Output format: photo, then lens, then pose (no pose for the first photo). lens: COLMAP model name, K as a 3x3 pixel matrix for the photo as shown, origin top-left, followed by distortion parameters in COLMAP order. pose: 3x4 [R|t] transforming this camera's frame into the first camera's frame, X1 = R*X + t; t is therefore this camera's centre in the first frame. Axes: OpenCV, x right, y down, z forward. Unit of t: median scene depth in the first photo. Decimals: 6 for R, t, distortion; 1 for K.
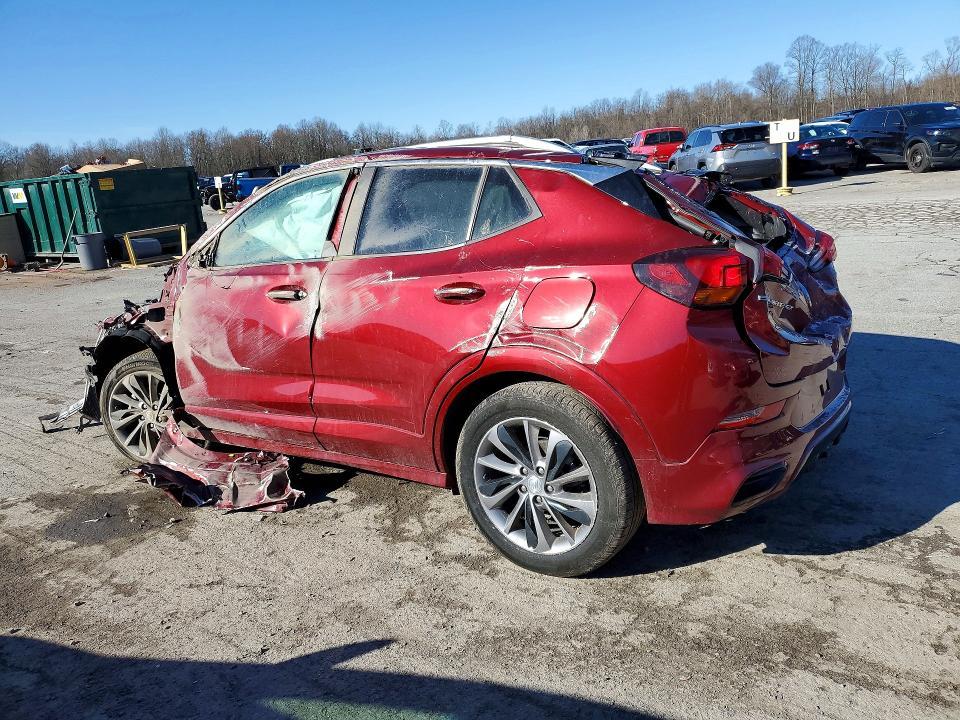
lens RADIAL K [[747.1, 0, 480.0], [0, 747.1, 360.0], [0, 0, 1]] dist [0.078146, -0.070128]
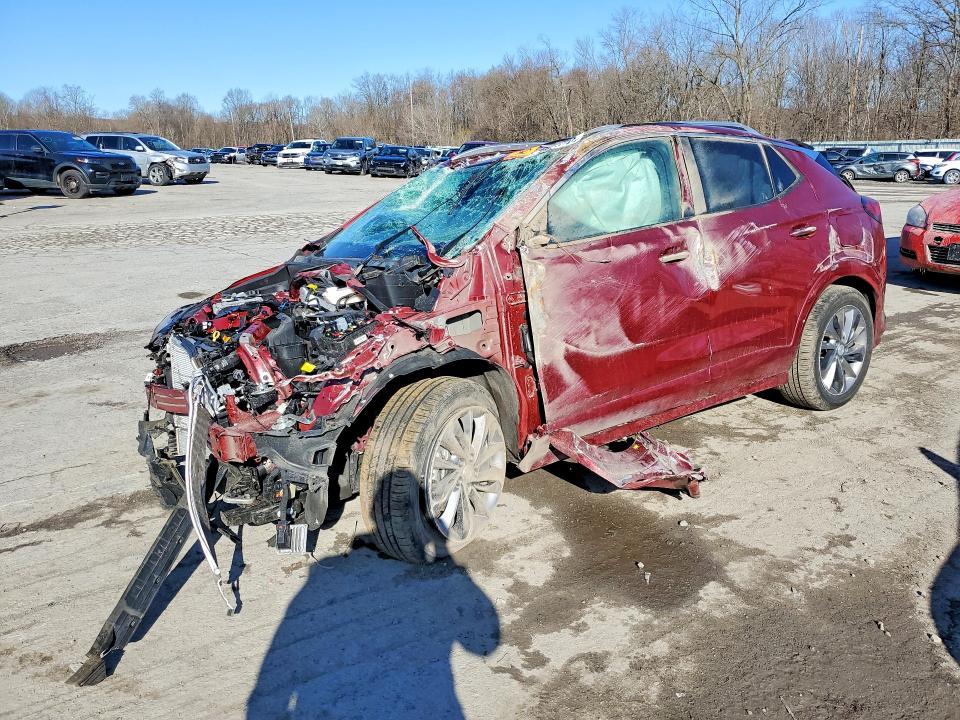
lens RADIAL K [[747.1, 0, 480.0], [0, 747.1, 360.0], [0, 0, 1]] dist [0.078146, -0.070128]
pose [[0.318811, -0.179093, 0.930744, -1.208292], [0.225031, 0.968211, 0.109222, -0.112463], [-0.920717, 0.174625, 0.348978, 0.845936]]
